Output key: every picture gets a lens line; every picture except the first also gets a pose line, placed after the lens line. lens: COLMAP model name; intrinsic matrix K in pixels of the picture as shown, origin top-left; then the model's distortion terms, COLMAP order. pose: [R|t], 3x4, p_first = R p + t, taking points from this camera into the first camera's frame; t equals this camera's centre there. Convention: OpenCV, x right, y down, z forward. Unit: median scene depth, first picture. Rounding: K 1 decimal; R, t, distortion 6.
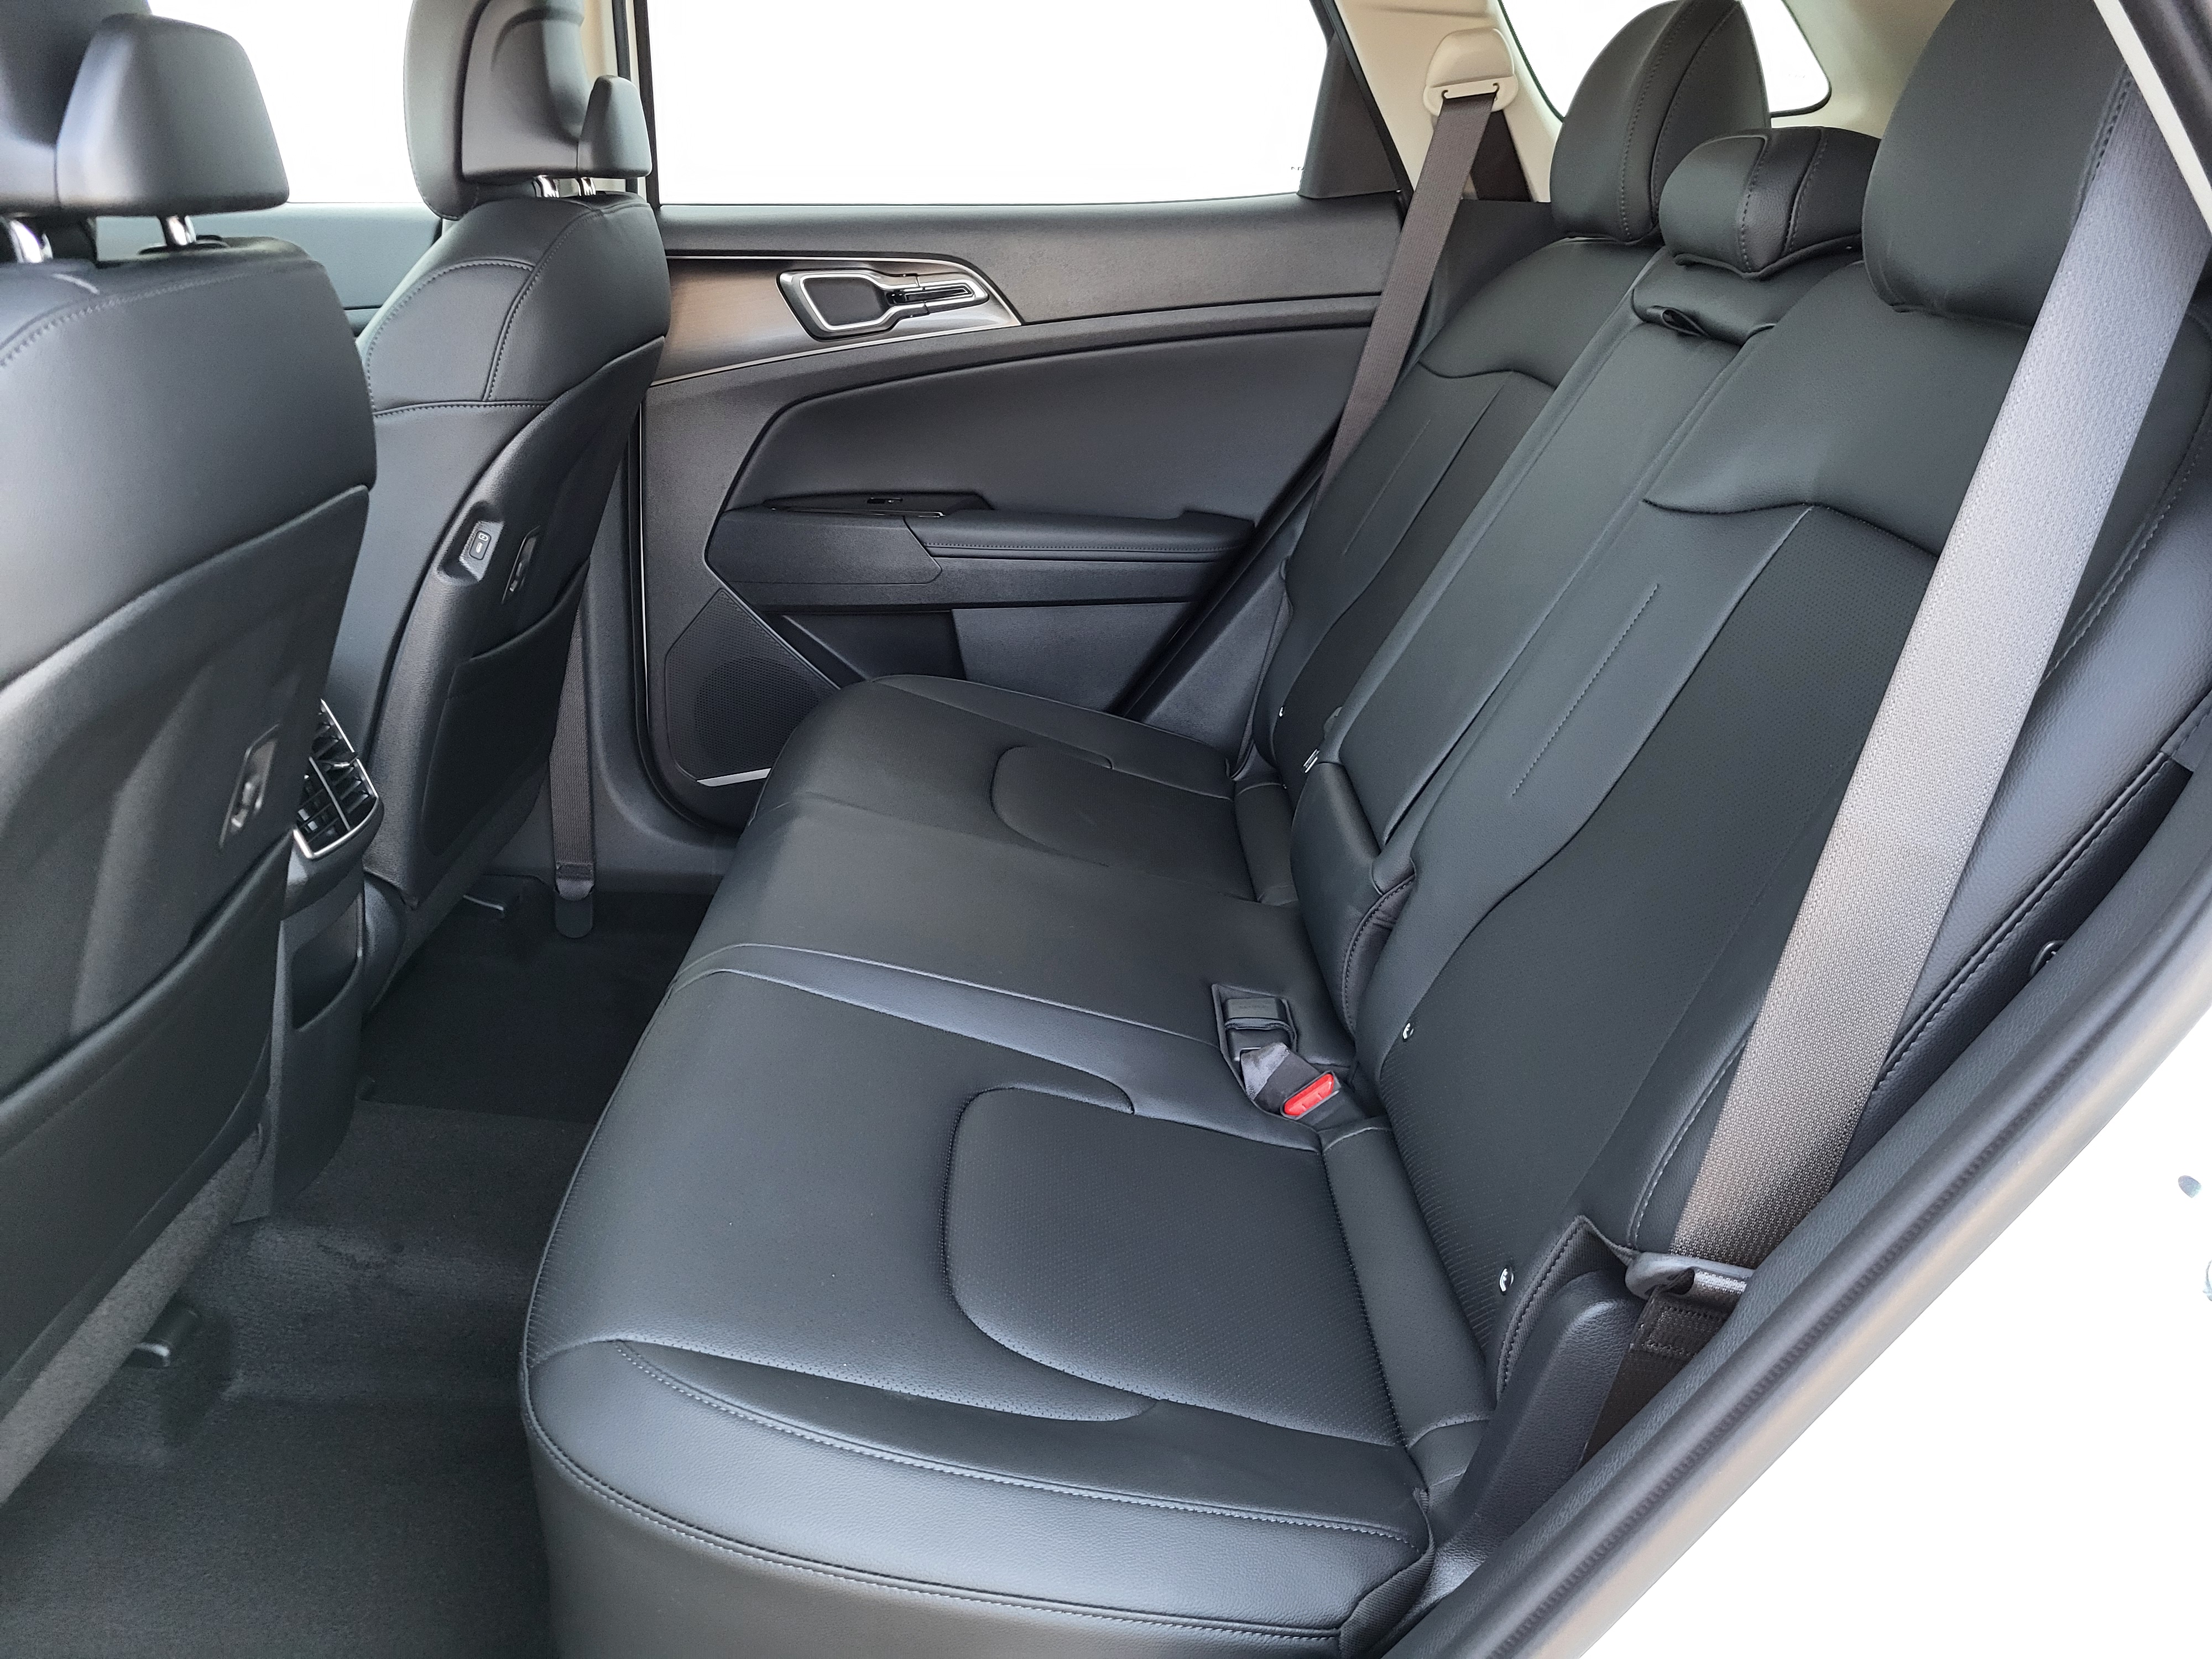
lens RADIAL K [[1811.7, 0, 1149.8], [0, 1811.7, 828.2], [0, 0, 1]] dist [0.069346, 0.003446]
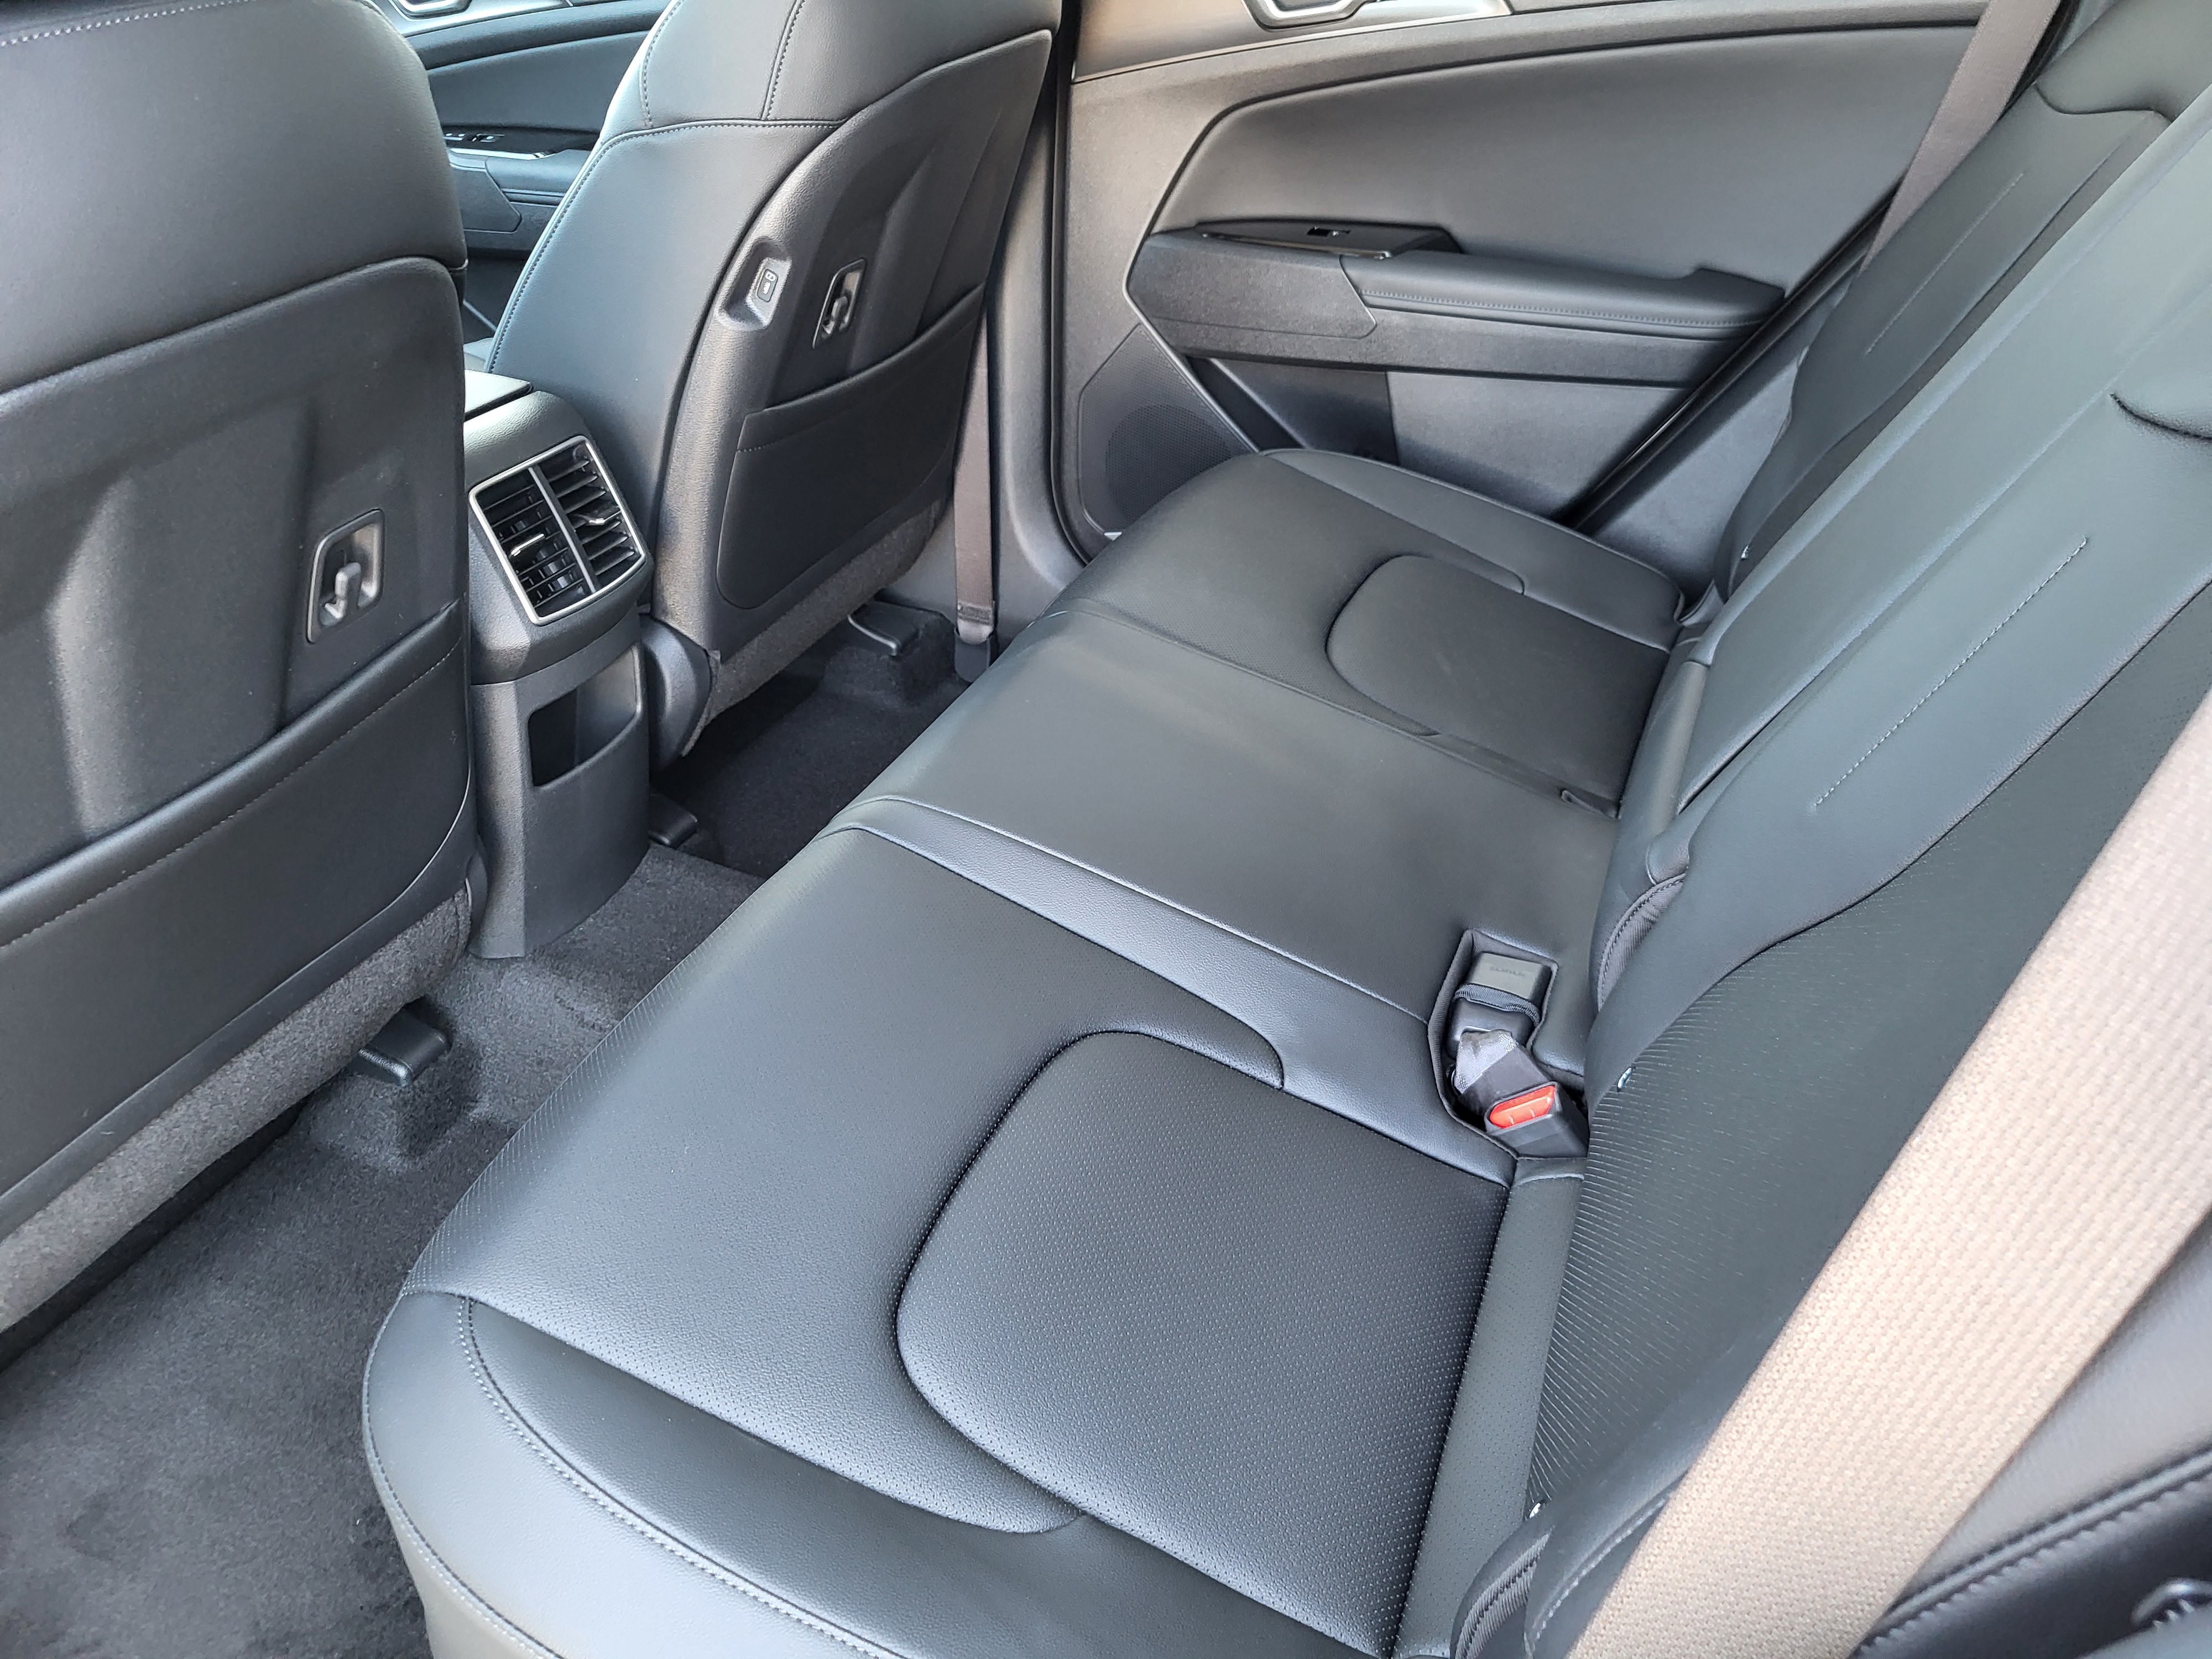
lens RADIAL K [[1811.7, 0, 1149.8], [0, 1811.7, 828.2], [0, 0, 1]] dist [0.069346, 0.003446]
pose [[0.918093, 0.185853, -0.350092, 0.138287], [-0.119532, 0.971956, 0.202518, -0.079921], [0.377912, -0.144083, 0.914561, 0.167553]]
